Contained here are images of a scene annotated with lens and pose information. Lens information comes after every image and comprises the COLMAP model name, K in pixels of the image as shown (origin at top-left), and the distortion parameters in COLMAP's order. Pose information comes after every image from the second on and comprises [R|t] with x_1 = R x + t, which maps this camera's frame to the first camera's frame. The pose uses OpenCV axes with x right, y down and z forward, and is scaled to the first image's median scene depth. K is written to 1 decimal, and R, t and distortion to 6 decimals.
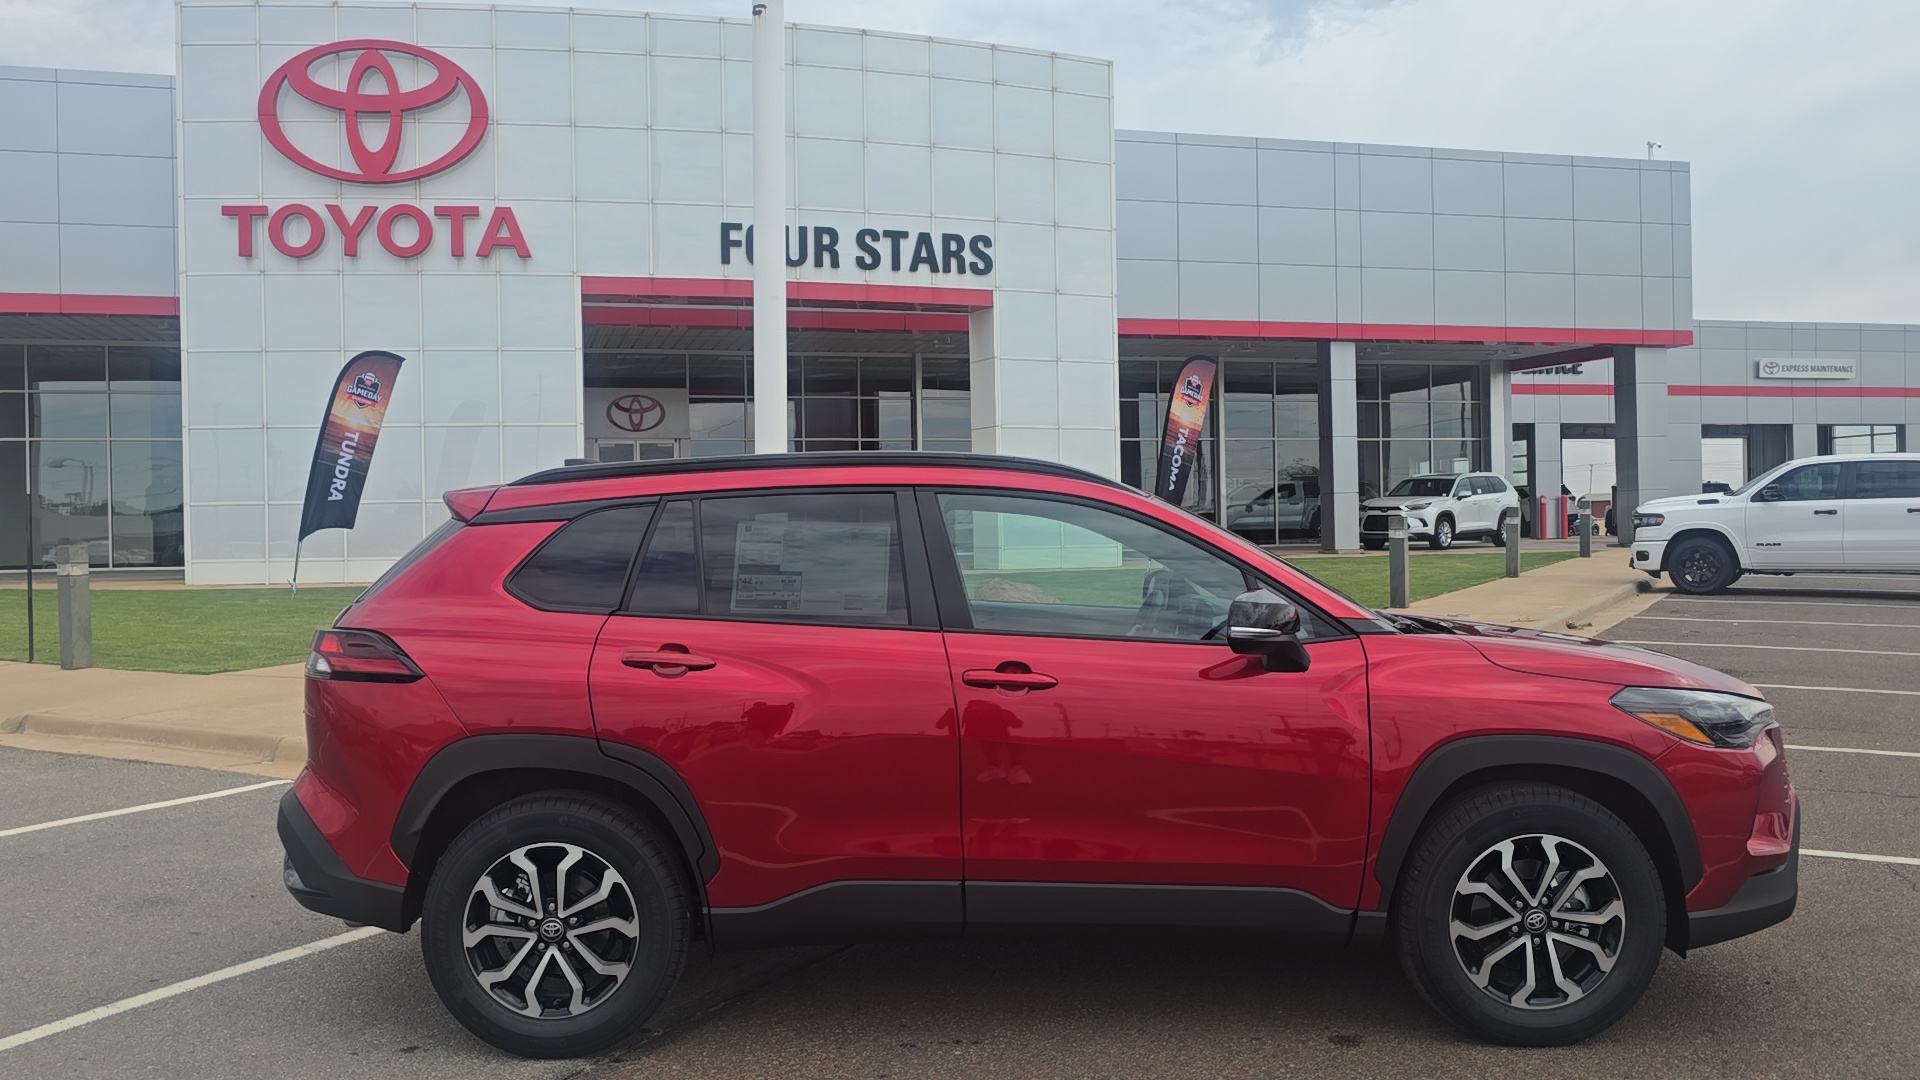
lens RADIAL K [[1591.7, 0, 946.0], [0, 1591.7, 529.1], [0, 0, 1]] dist [0.003022, -0.001691]
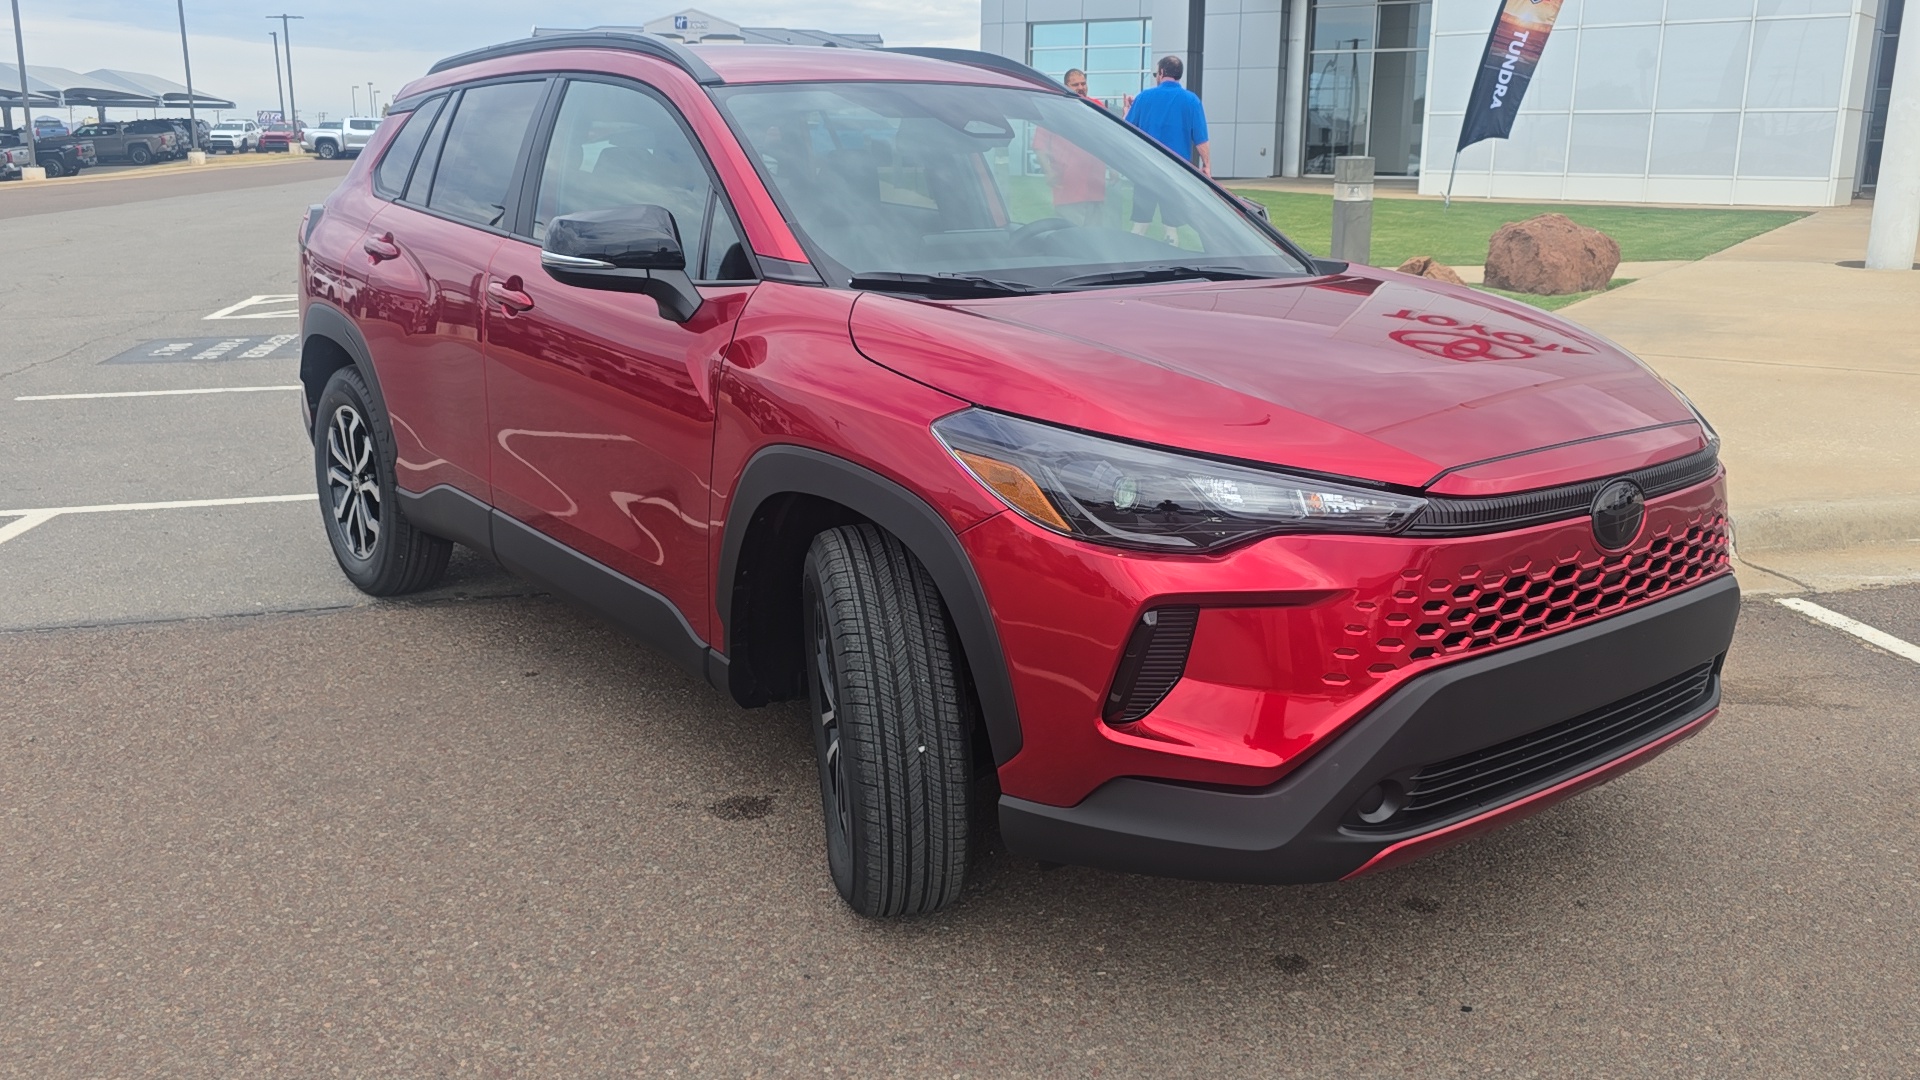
lens RADIAL K [[1591.7, 0, 965.5], [0, 1591.7, 528.5], [0, 0, 1]] dist [0.003022, -0.001691]
pose [[0.633404, 0.200315, -0.747445, 0.176036], [-0.019236, 0.969691, 0.243576, -0.000302], [0.773582, -0.139904, 0.618059, 0.125676]]
